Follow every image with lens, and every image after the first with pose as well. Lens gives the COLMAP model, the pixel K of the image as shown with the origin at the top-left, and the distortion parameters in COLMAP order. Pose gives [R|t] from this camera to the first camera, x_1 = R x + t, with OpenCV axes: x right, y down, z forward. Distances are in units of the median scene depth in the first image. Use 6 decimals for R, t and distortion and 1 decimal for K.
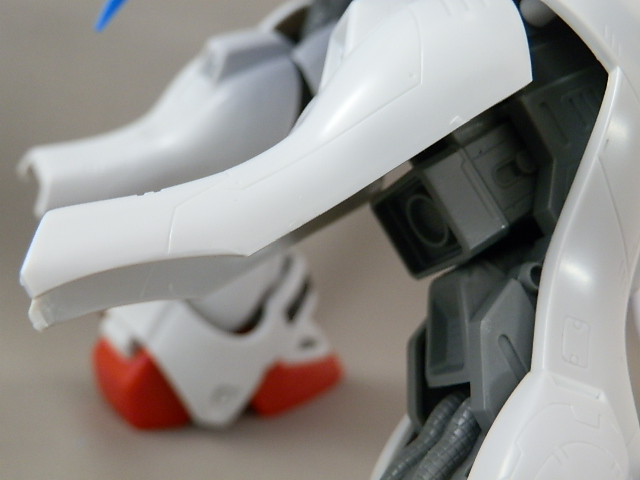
lens RADIAL K [[631.2, 0, 320.0], [0, 631.2, 240.0], [0, 0, 1]] dist [-0.118960, -0.002673]
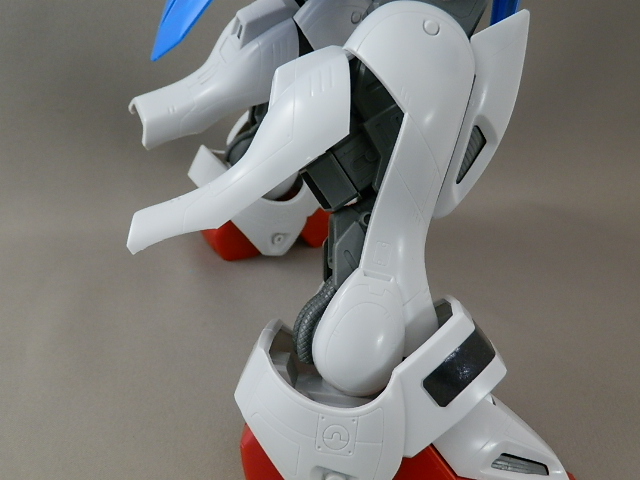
lens RADIAL K [[631.2, 0, 320.0], [0, 631.2, 240.0], [0, 0, 1]] dist [-0.118960, -0.002673]
pose [[0.977378, -0.014904, -0.210973, 0.597665], [0.084971, 0.941141, 0.327159, -0.537755], [0.193680, -0.337685, 0.921117, -0.903812]]
